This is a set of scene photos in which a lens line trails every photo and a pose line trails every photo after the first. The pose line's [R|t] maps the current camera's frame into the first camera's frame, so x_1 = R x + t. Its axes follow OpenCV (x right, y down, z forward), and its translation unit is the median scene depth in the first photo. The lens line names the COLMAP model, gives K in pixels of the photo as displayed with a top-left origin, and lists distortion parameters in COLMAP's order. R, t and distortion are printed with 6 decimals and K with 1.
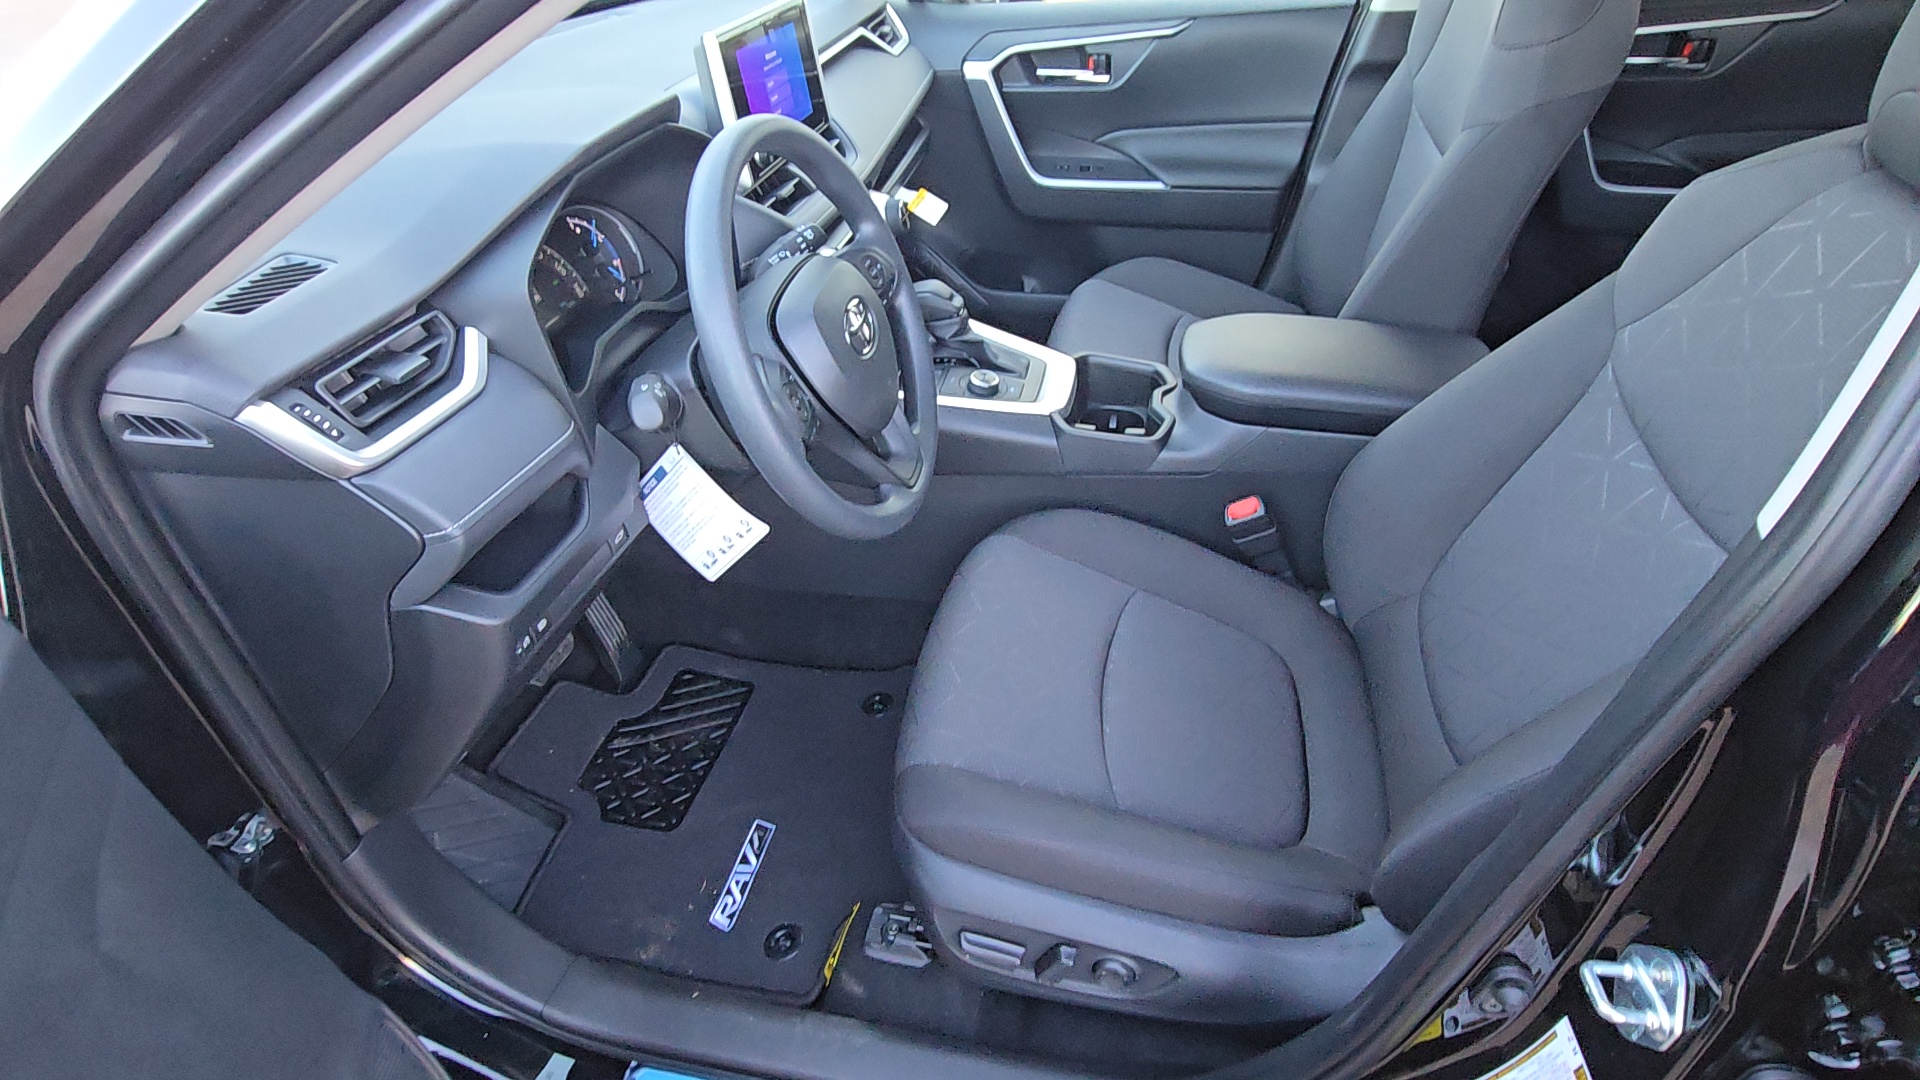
lens RADIAL K [[966.4, 0, 963.1], [0, 966.4, 540.2], [0, 0, 1]] dist [0.001689, 0.001441]
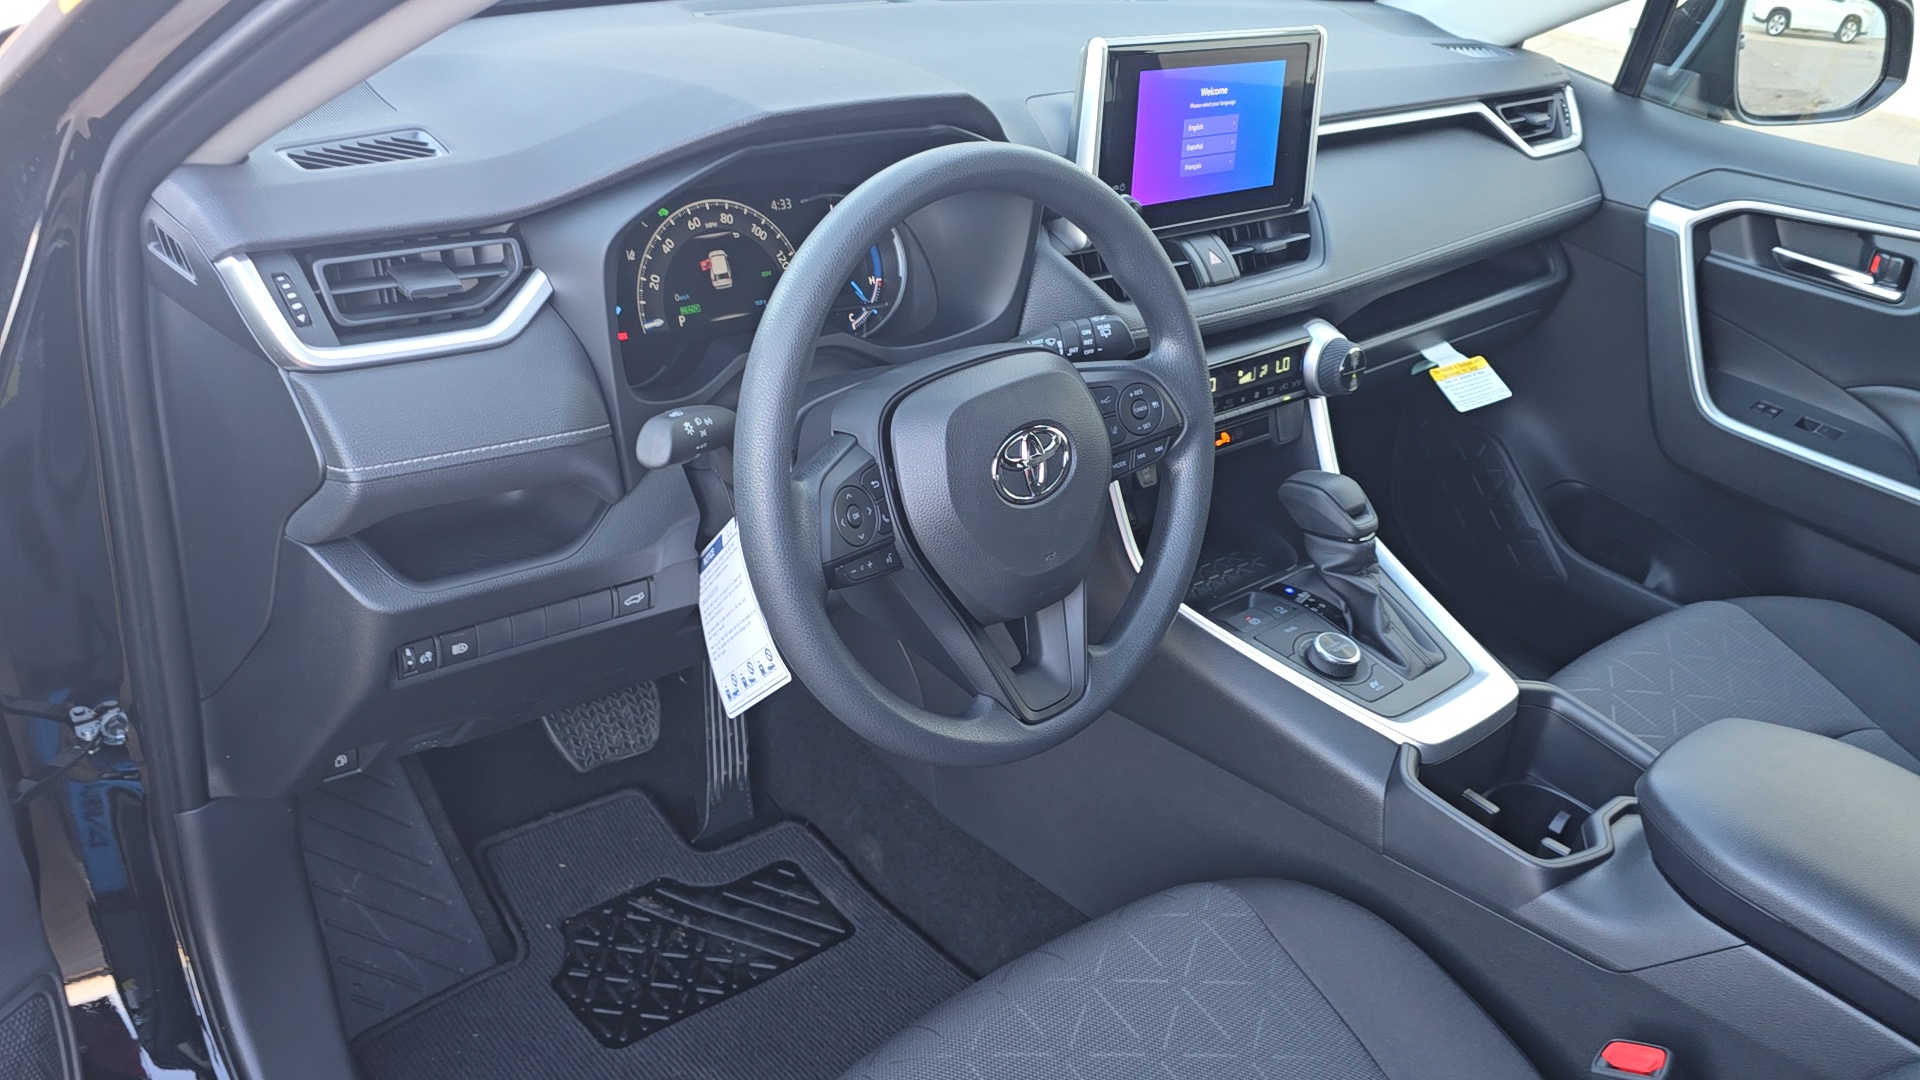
lens RADIAL K [[1584.0, 0, 970.1], [0, 1584.0, 535.1], [0, 0, 1]] dist [-0.000468, 0.001859]
pose [[0.804056, 0.382308, -0.455340, 0.260415], [-0.459820, 0.885358, -0.068612, -0.056211], [0.376908, 0.264542, 0.887670, 0.013514]]
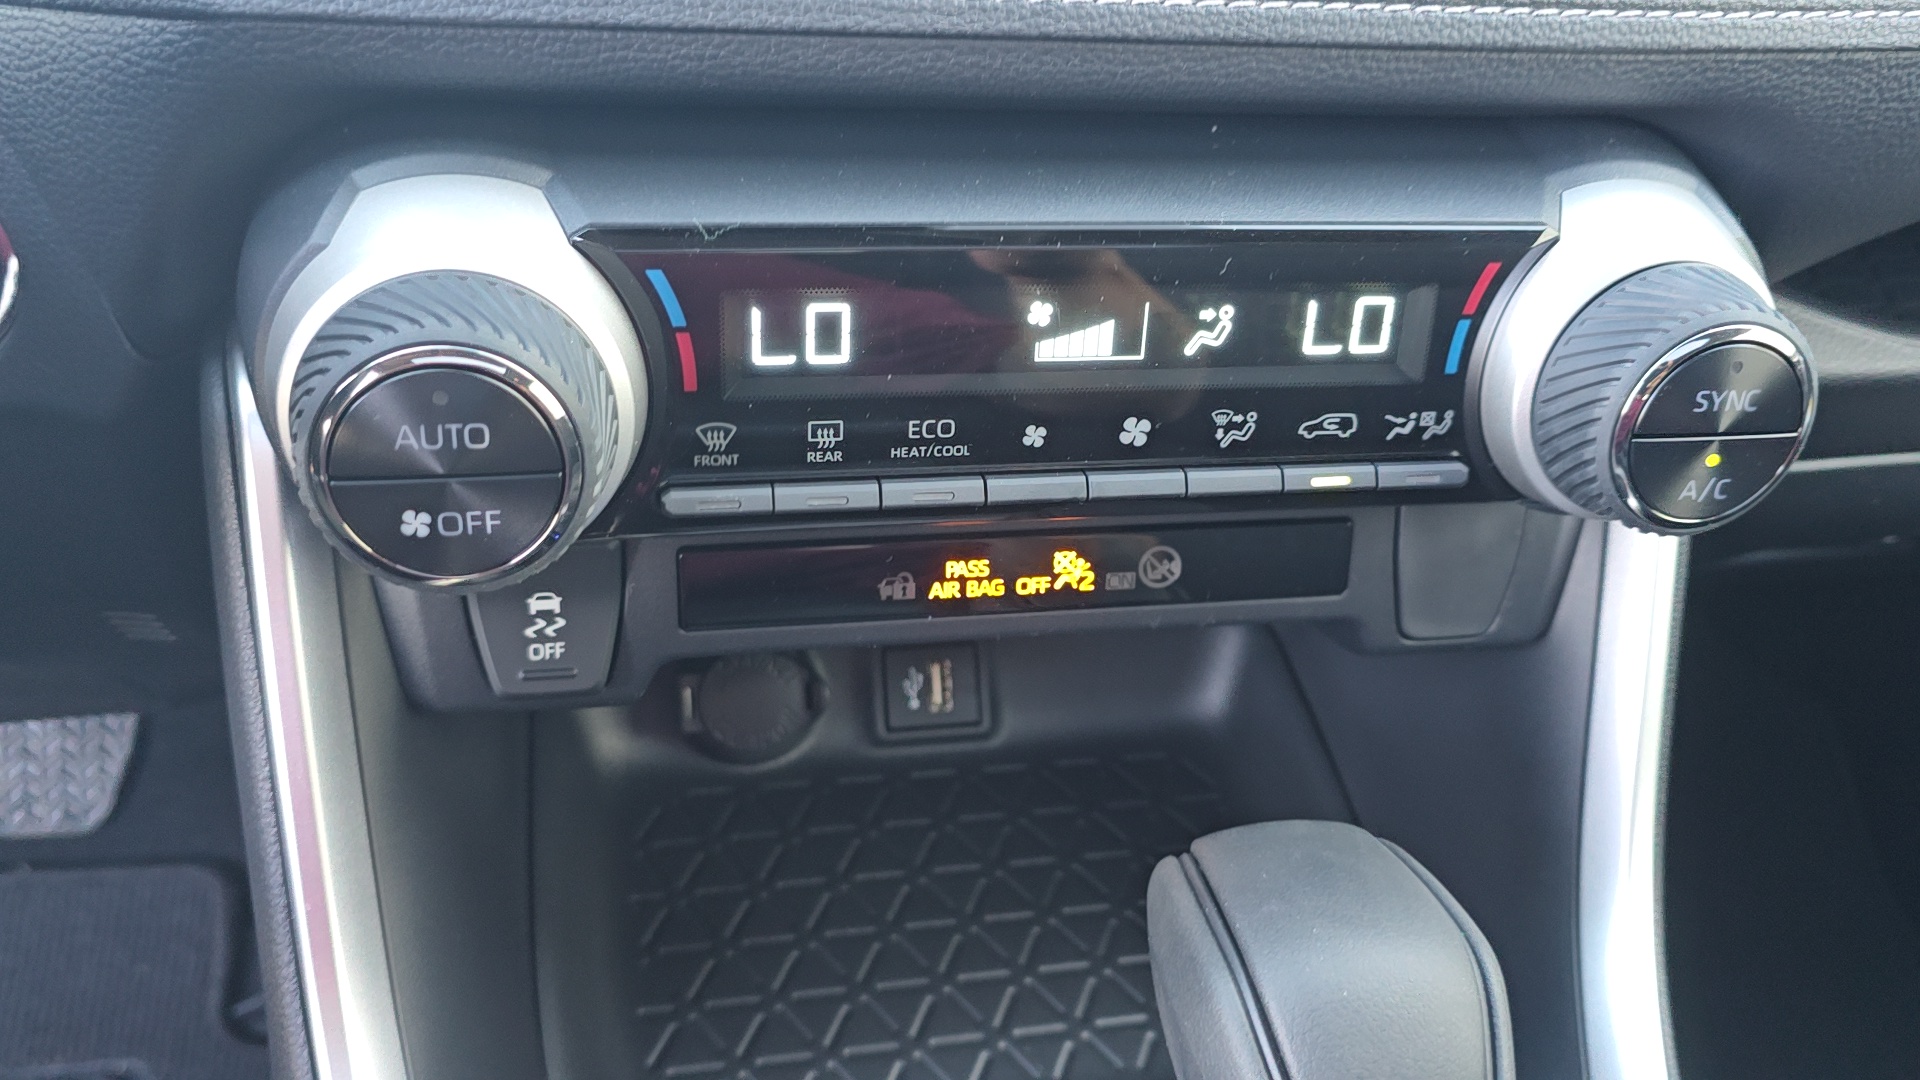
lens RADIAL K [[1584.0, 0, 970.1], [0, 1584.0, 535.1], [0, 0, 1]] dist [-0.000468, 0.001859]
pose [[0.380700, 0.595936, -0.707056, 0.063815], [-0.632500, 0.725602, 0.271010, -0.325670], [0.674546, 0.344039, 0.653165, 0.812229]]
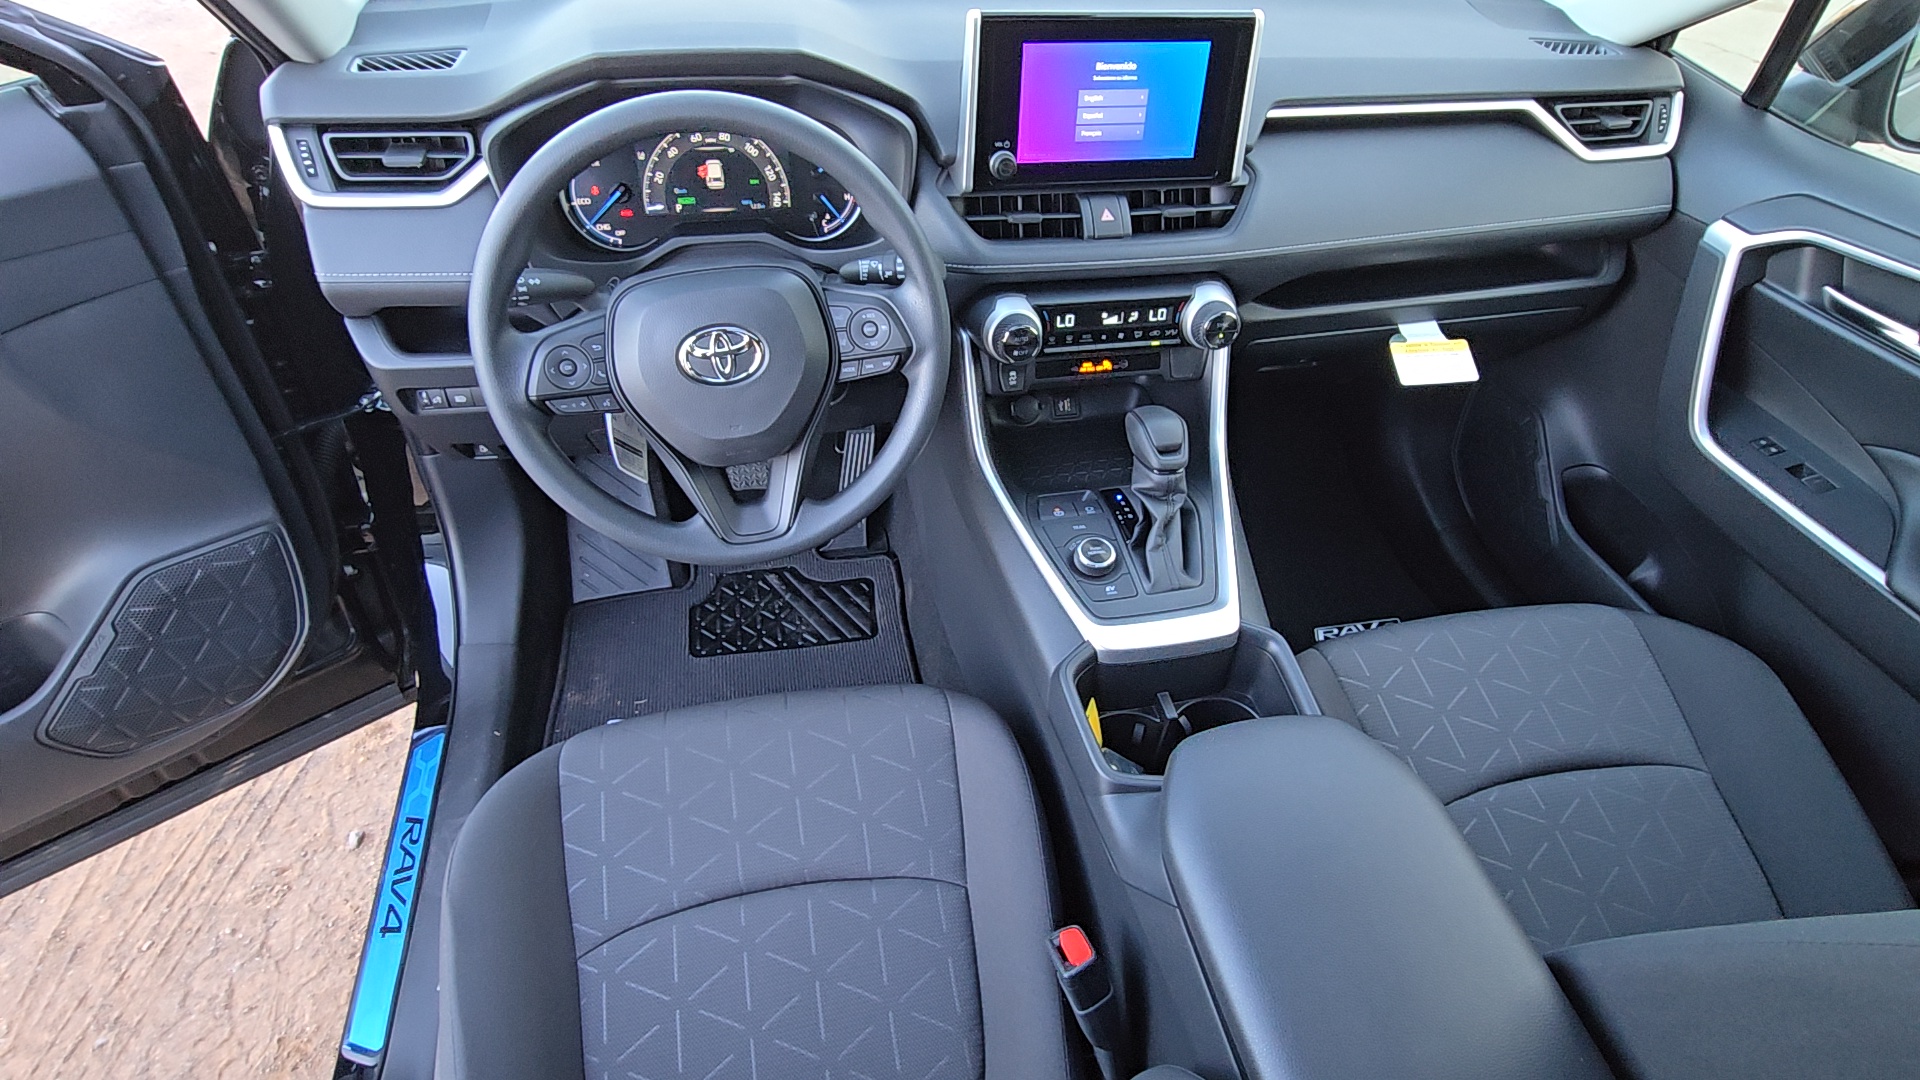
lens RADIAL K [[966.4, 0, 963.1], [0, 966.4, 540.2], [0, 0, 1]] dist [0.001689, 0.001441]
pose [[0.411093, 0.646775, -0.642406, 0.451311], [-0.598218, 0.723145, 0.345247, -0.363165], [0.687850, 0.242370, 0.684192, 0.398276]]
